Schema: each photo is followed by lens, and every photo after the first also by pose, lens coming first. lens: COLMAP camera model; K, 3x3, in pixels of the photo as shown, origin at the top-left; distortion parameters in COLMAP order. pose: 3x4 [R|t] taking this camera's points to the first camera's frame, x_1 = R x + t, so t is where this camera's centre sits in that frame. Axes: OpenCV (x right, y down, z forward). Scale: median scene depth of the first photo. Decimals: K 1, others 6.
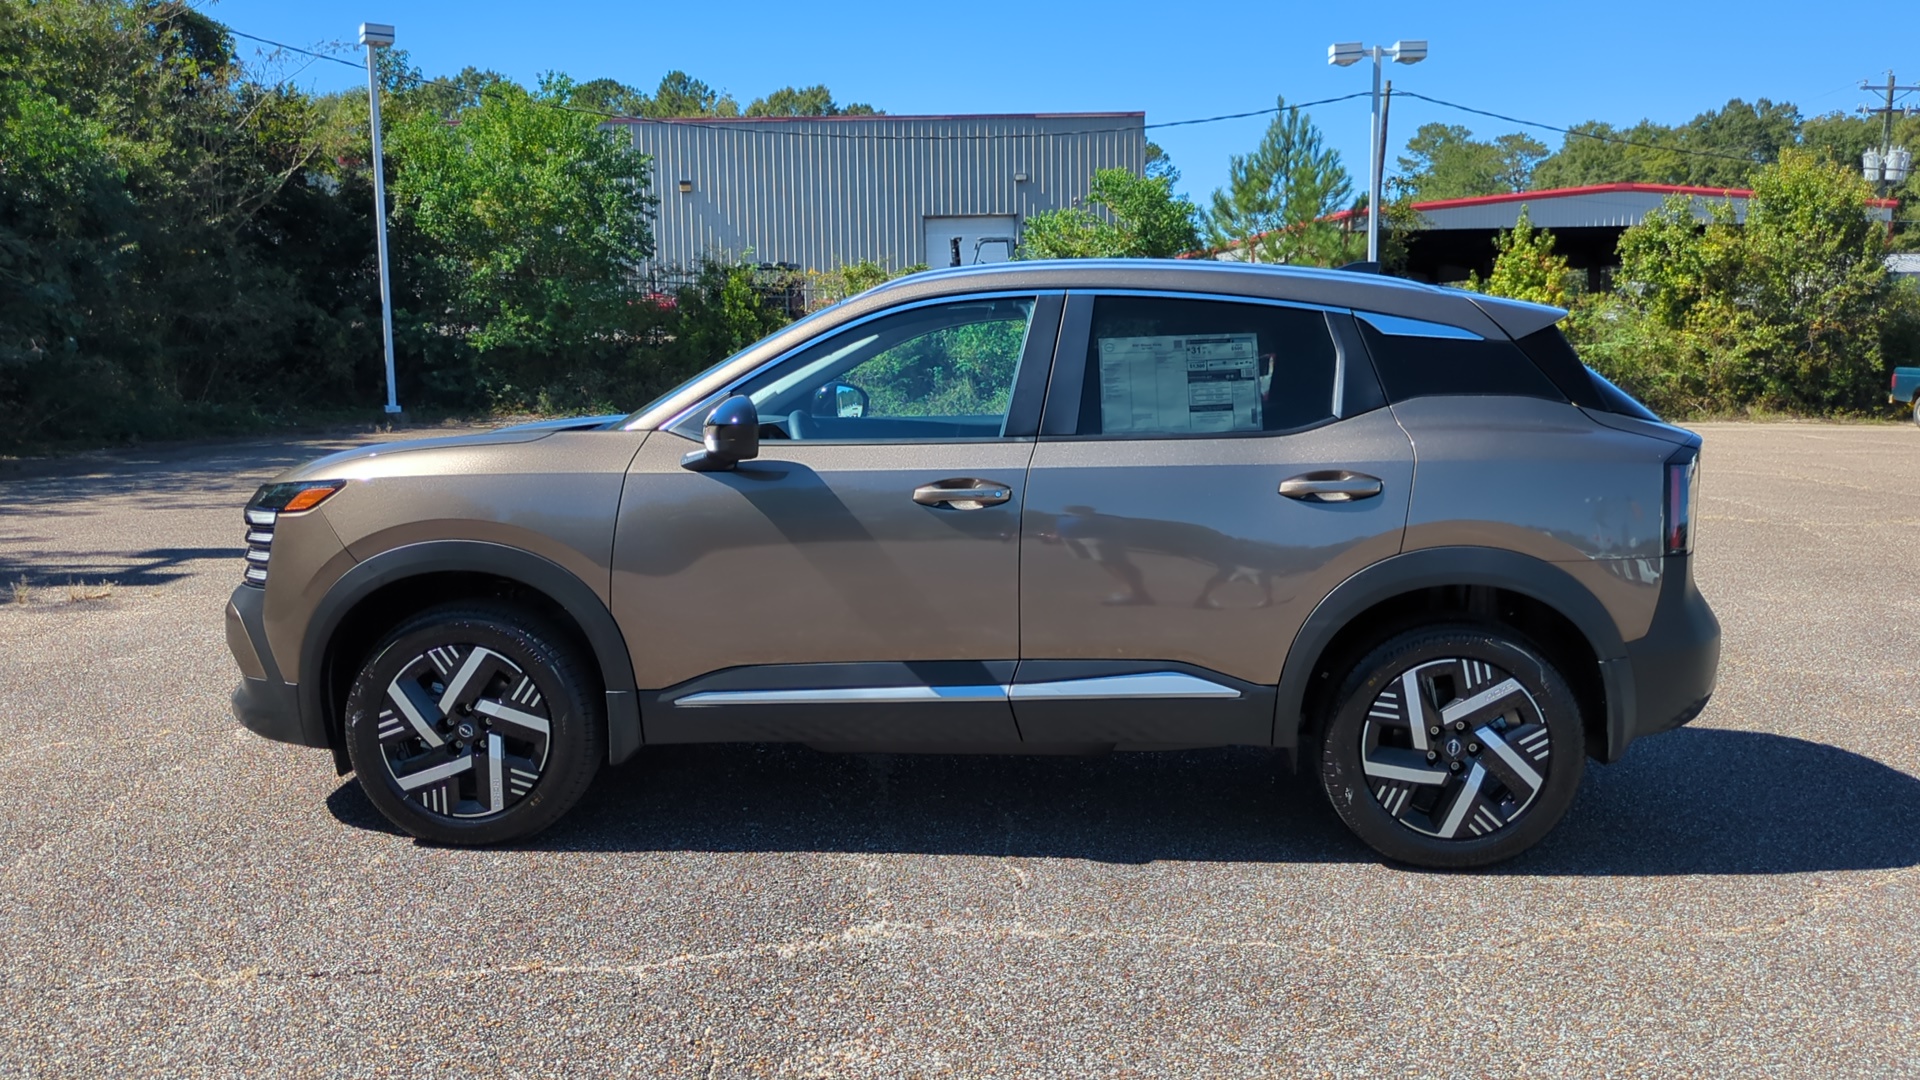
lens RADIAL K [[1658.0, 0, 957.0], [0, 1658.0, 529.3], [0, 0, 1]] dist [0.021361, -0.011607]
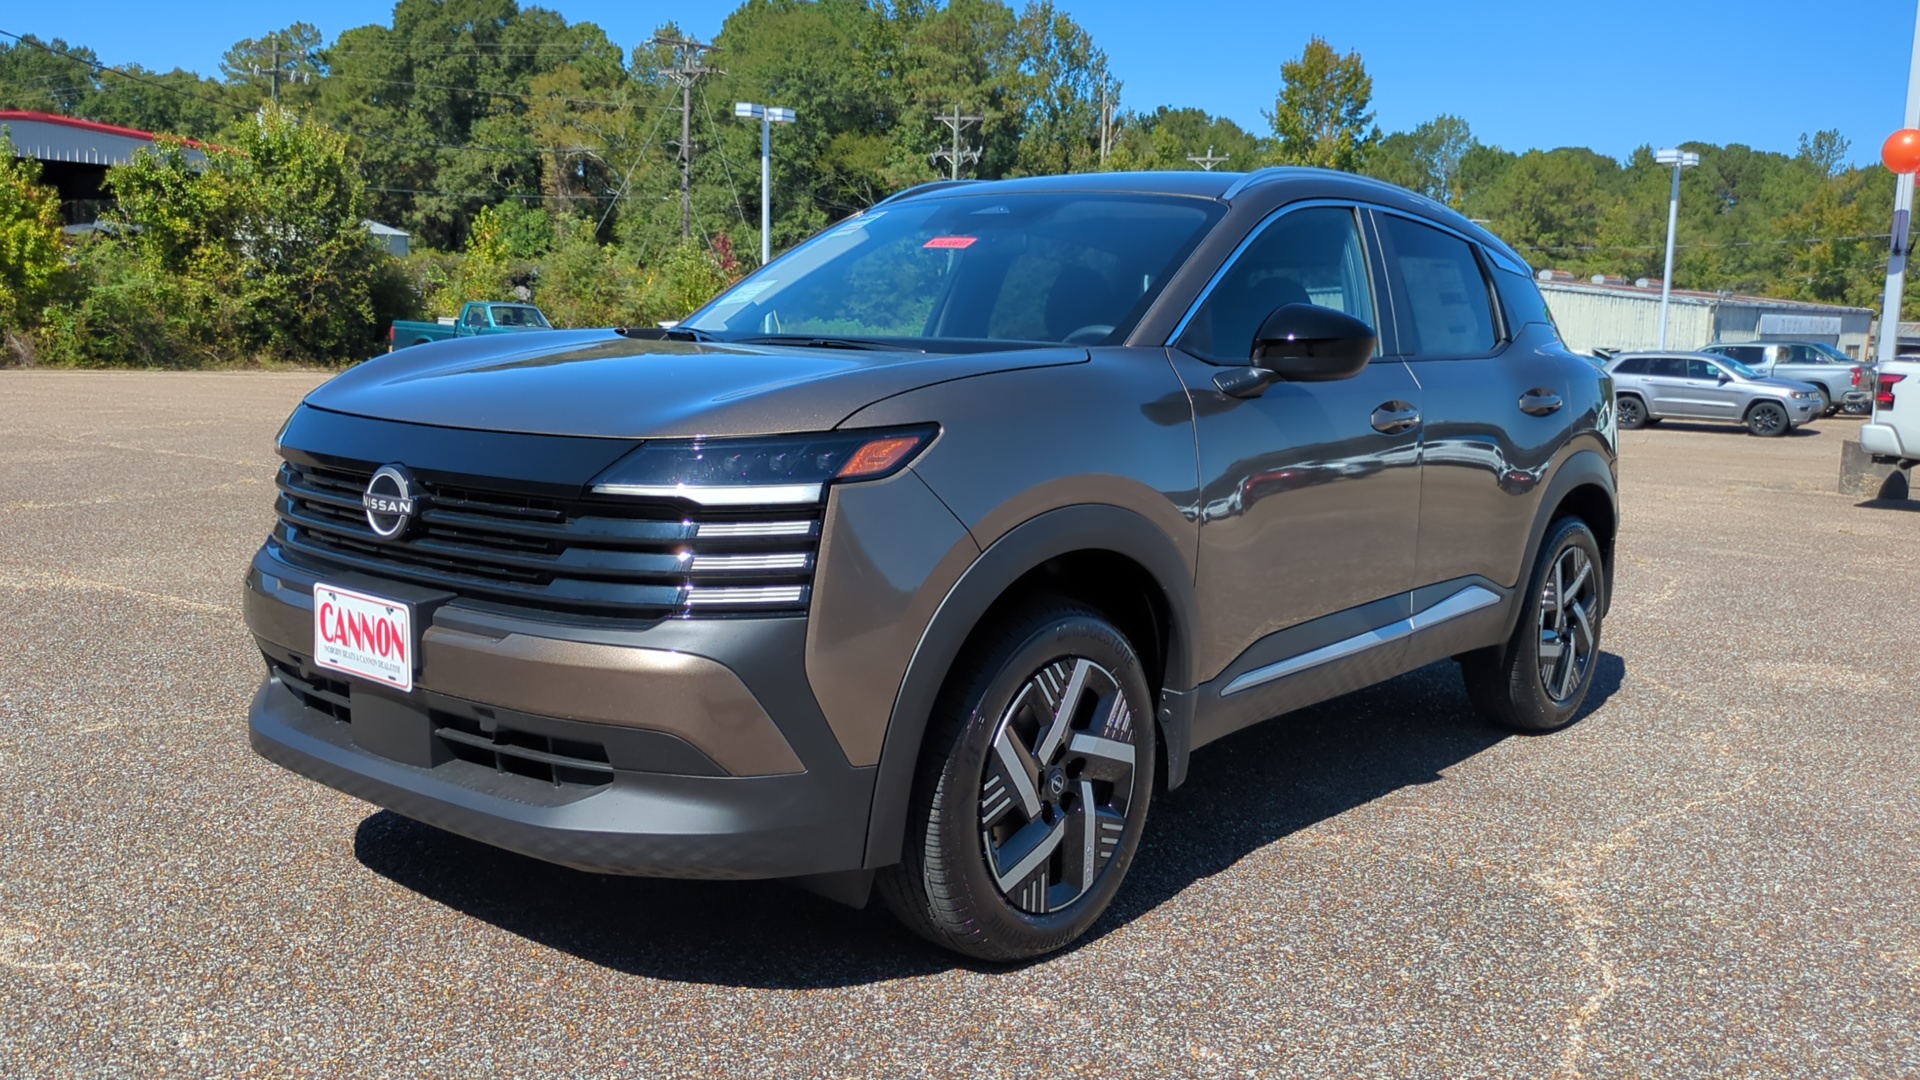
lens RADIAL K [[1658.0, 0, 957.0], [0, 1658.0, 529.3], [0, 0, 1]] dist [0.021361, -0.011607]
pose [[0.587905, -0.076729, 0.805283, -0.111239], [0.053546, 0.996999, 0.055905, -0.003122], [-0.807156, 0.010253, 0.590250, 0.081043]]
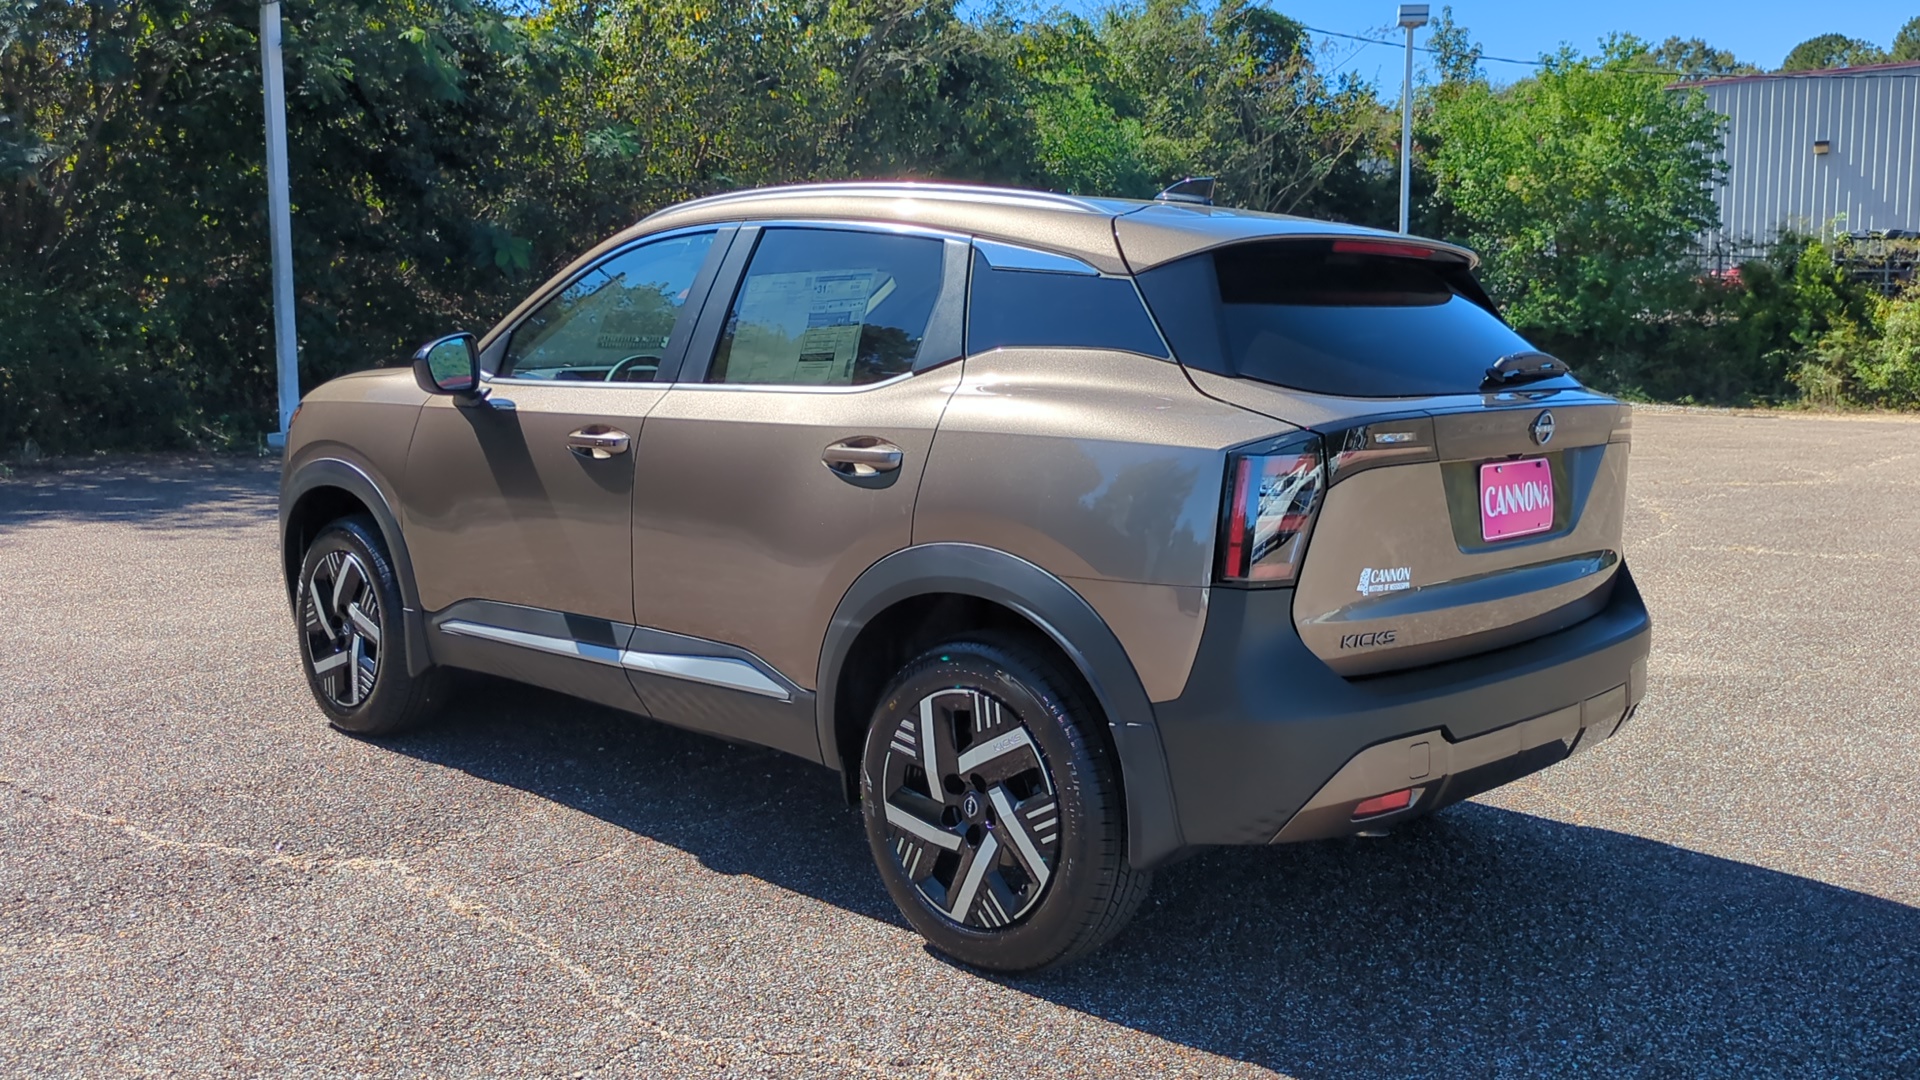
lens RADIAL K [[1658.0, 0, 957.0], [0, 1658.0, 529.3], [0, 0, 1]] dist [0.021361, -0.011607]
pose [[0.767278, 0.085641, -0.635571, 0.095200], [-0.080150, 0.996079, 0.037458, -0.002937], [0.636286, 0.022200, 0.771133, 0.050291]]
